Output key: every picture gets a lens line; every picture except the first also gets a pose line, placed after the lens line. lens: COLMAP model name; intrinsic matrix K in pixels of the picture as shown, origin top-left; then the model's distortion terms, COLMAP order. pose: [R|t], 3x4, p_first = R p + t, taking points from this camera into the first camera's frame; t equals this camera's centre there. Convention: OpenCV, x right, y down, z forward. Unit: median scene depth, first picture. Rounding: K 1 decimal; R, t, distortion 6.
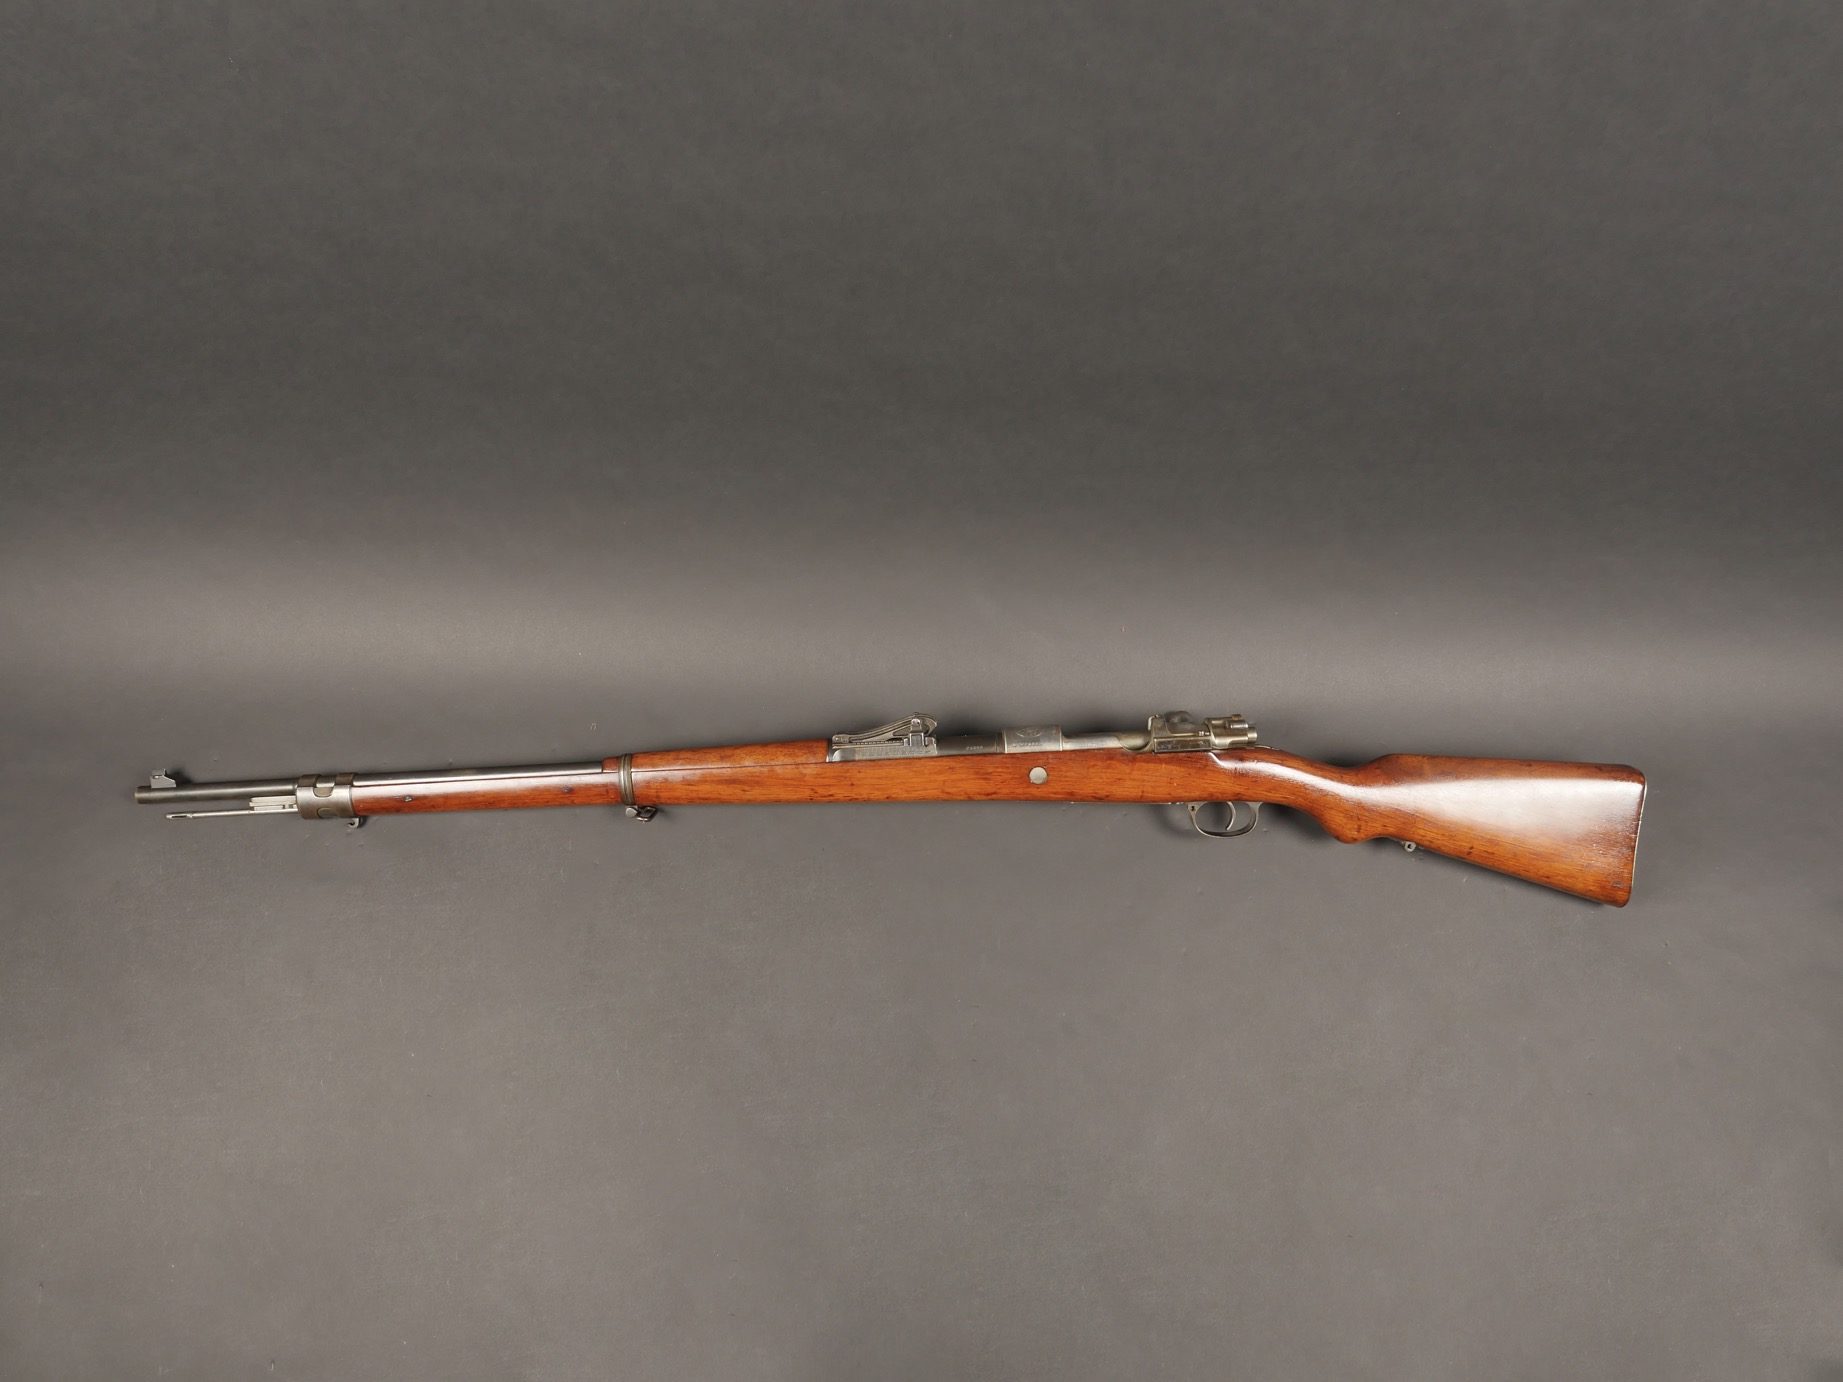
lens RADIAL K [[1312.4, 0, 918.1], [0, 1312.4, 704.0], [0, 0, 1]] dist [-0.032694, 0.005403]
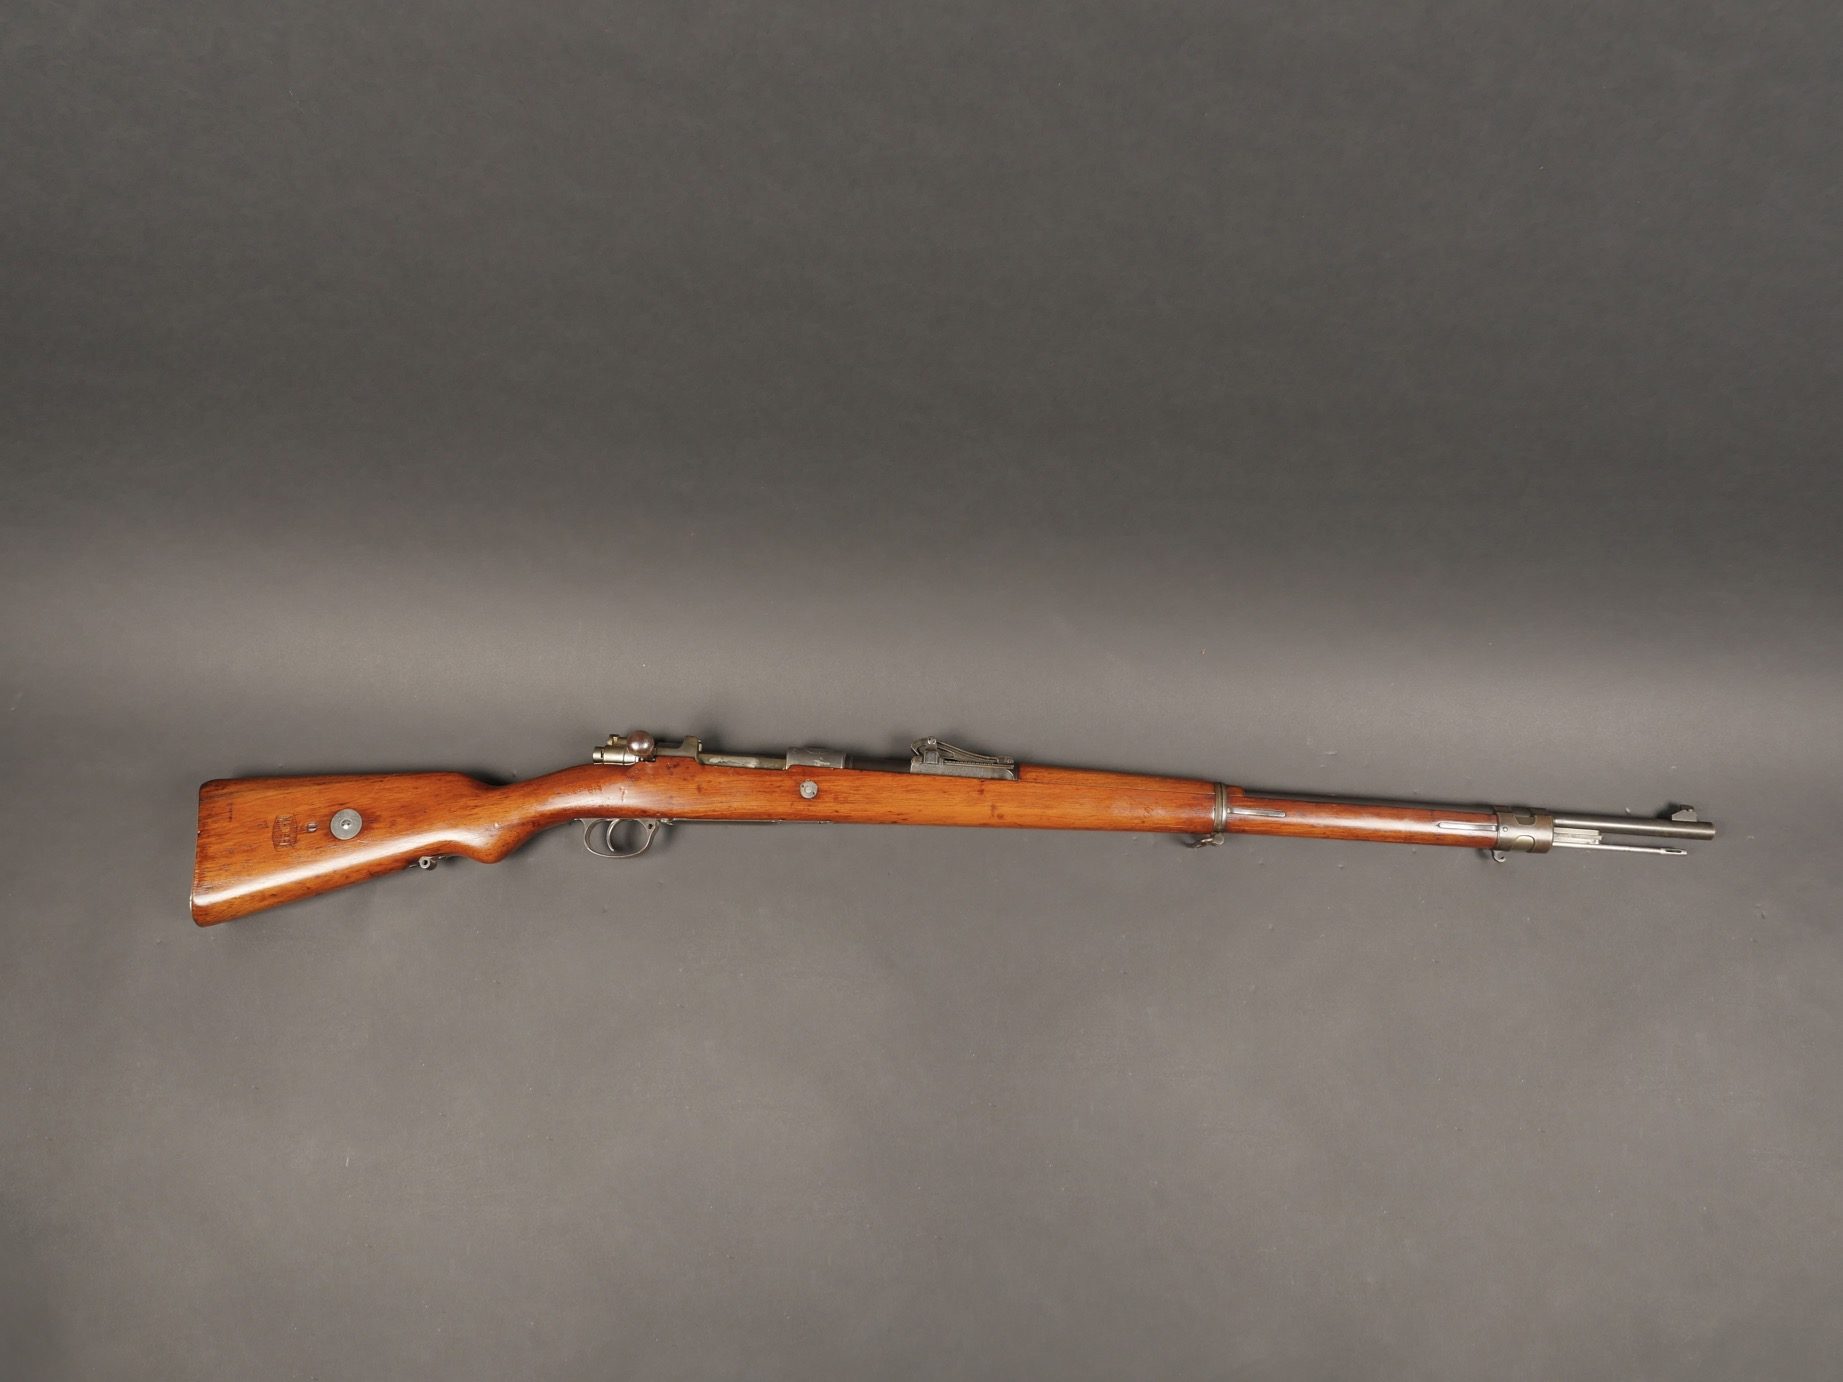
lens RADIAL K [[1312.4, 0, 922.8], [0, 1312.4, 681.6], [0, 0, 1]] dist [-0.032694, 0.005403]
pose [[0.999031, 0.030139, -0.032084, -0.025438], [-0.028183, 0.997816, 0.059748, -0.123556], [0.033815, -0.058786, 0.997698, 0.043009]]
